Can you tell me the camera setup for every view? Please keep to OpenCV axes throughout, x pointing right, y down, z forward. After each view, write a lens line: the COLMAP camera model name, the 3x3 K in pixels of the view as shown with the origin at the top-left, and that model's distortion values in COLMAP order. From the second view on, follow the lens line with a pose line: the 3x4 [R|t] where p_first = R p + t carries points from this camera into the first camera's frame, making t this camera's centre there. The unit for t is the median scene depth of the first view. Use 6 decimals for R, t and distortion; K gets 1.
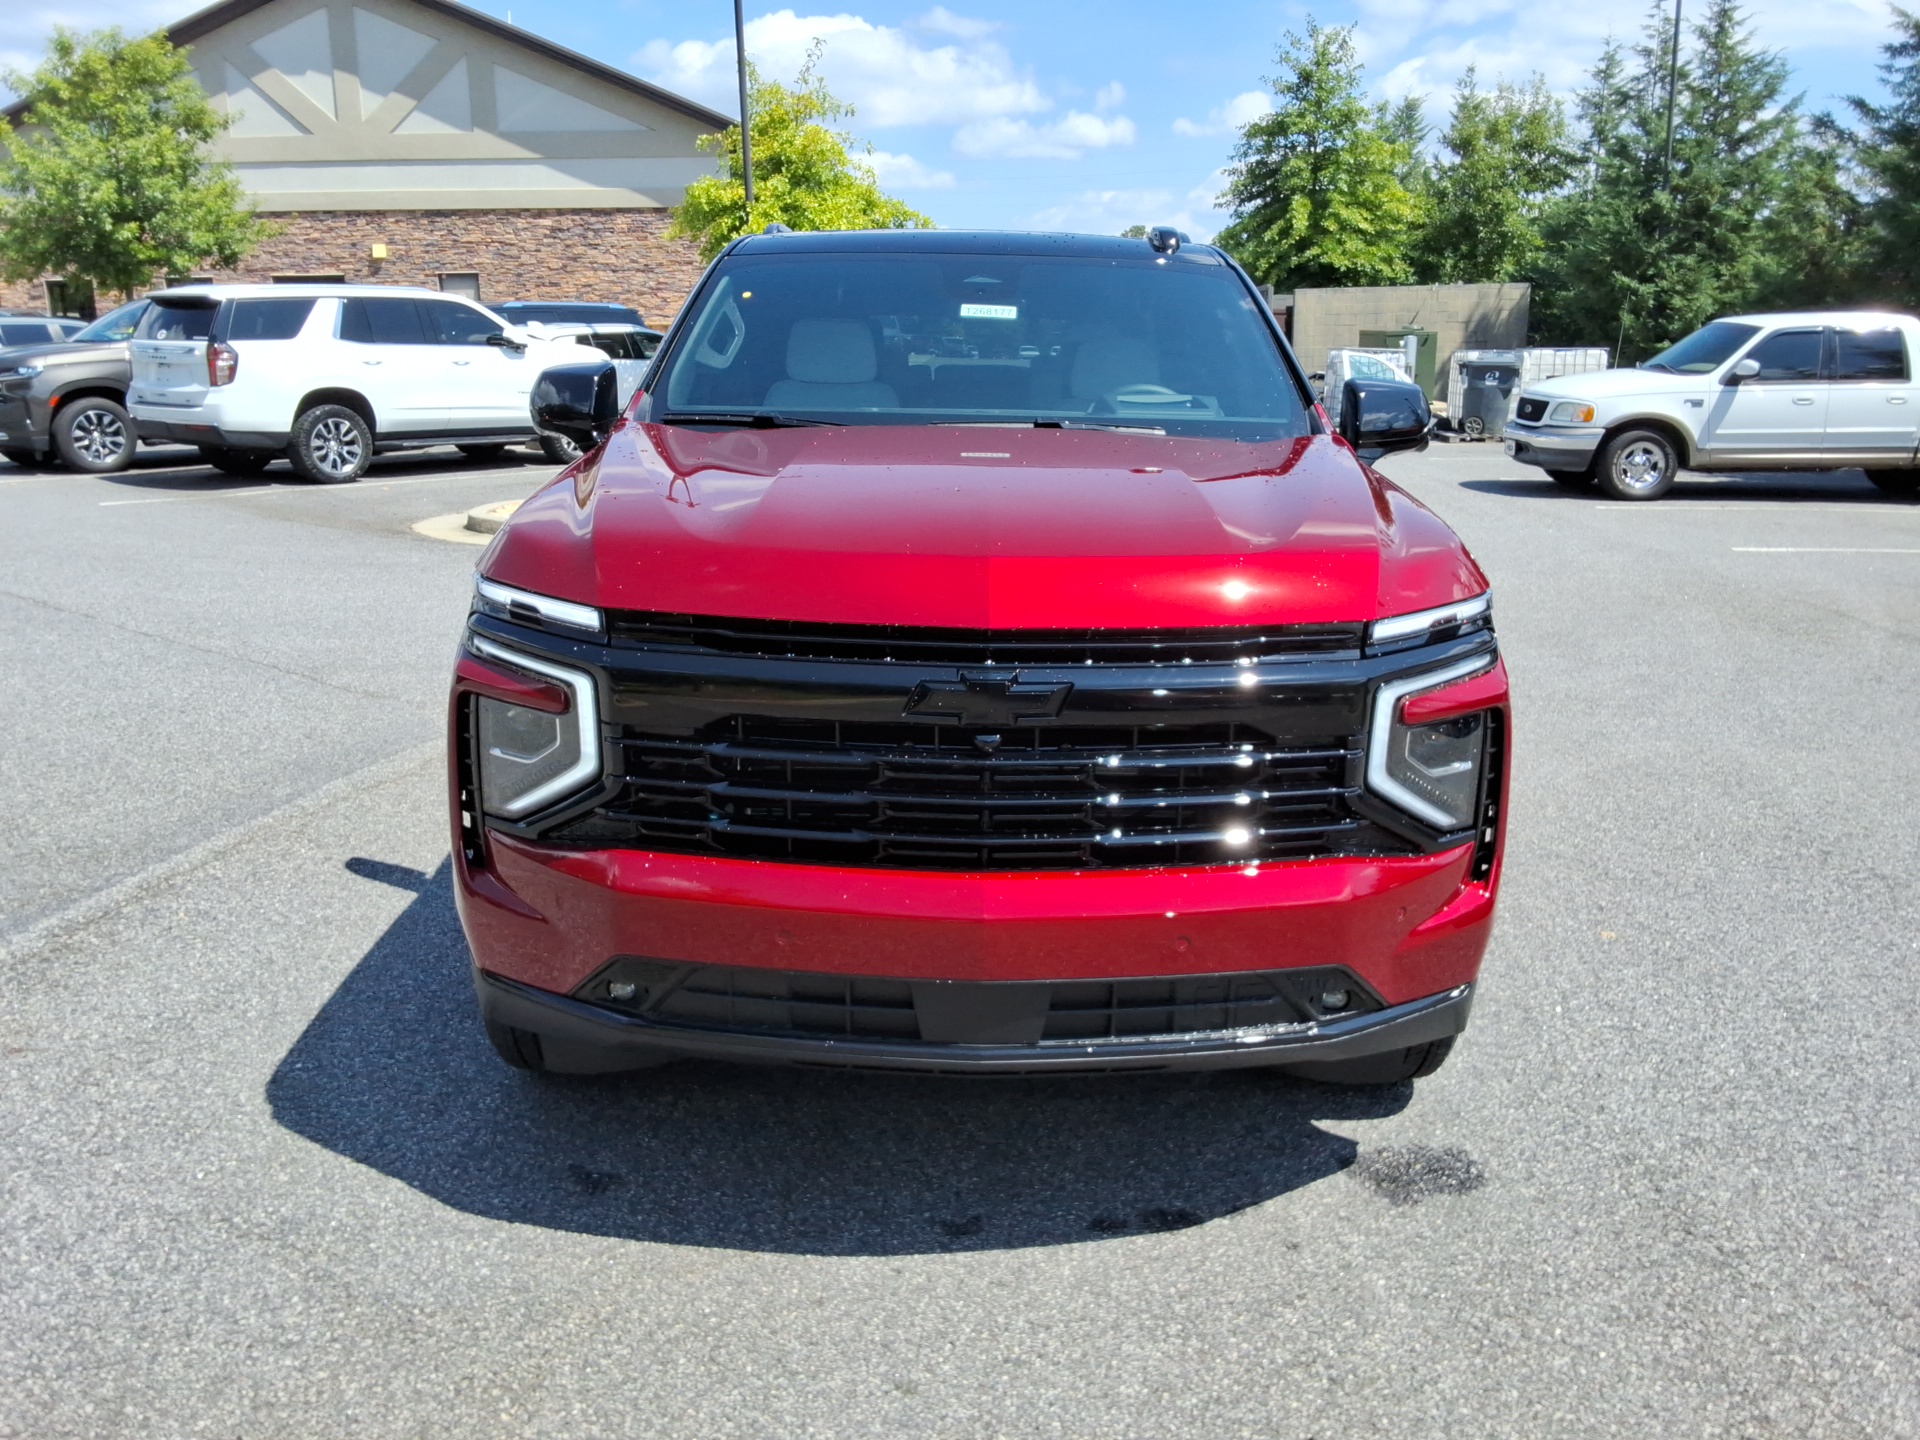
lens RADIAL K [[1540.4, 0, 970.5], [0, 1540.4, 708.2], [0, 0, 1]] dist [0.085448, -0.126506]
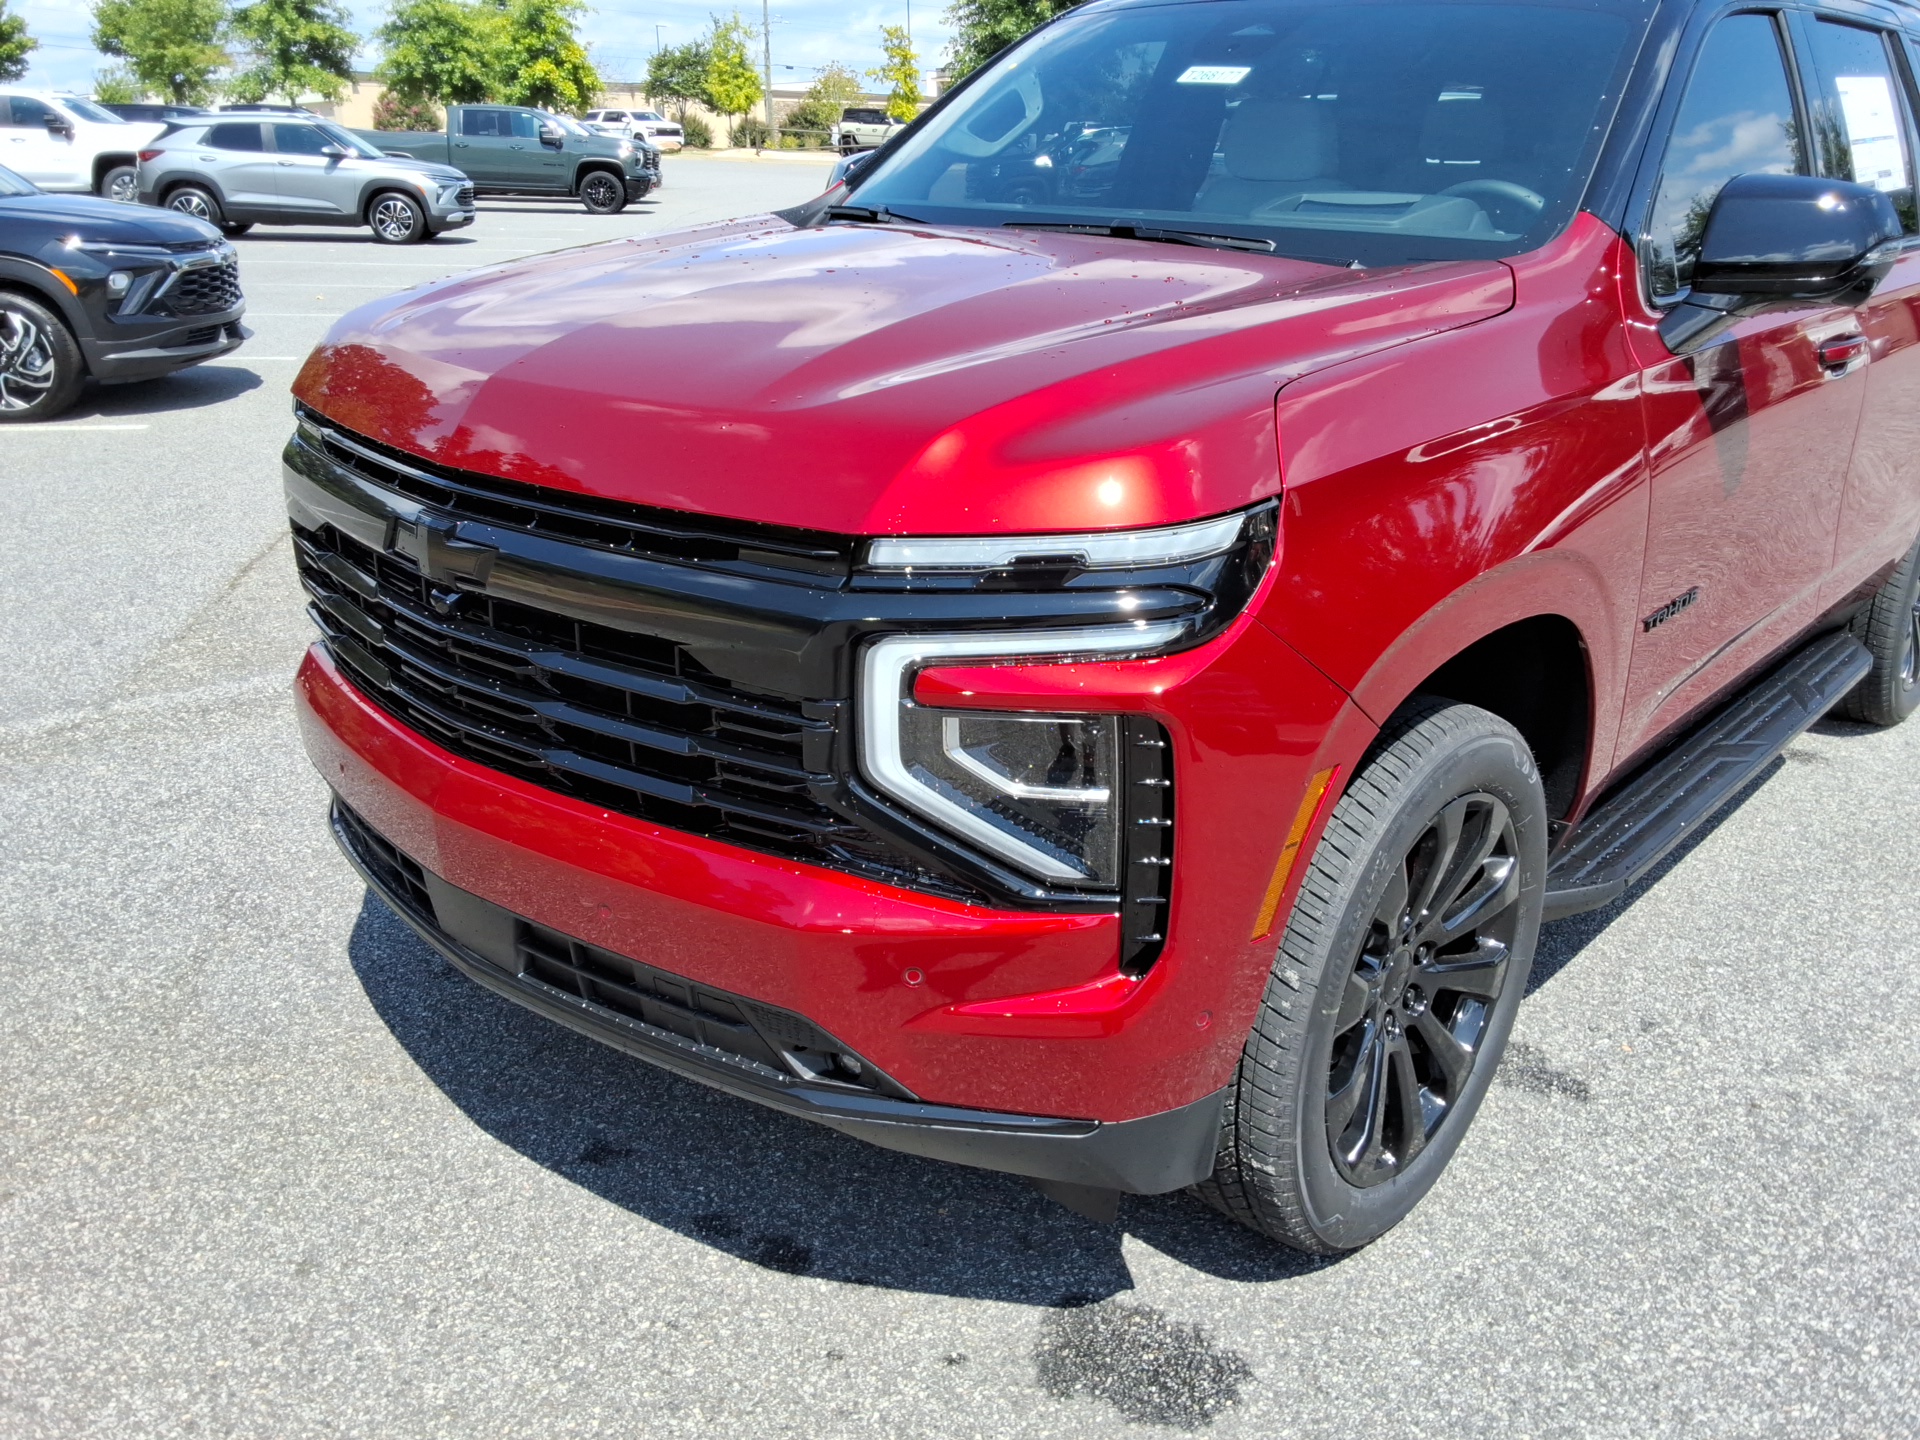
lens RADIAL K [[1540.4, 0, 967.7], [0, 1540.4, 712.2], [0, 0, 1]] dist [0.085448, -0.126506]
pose [[0.744499, 0.229976, -0.626764, 0.693010], [-0.157925, 0.972819, 0.169361, -0.097611], [0.648677, -0.027107, 0.760581, 0.510143]]
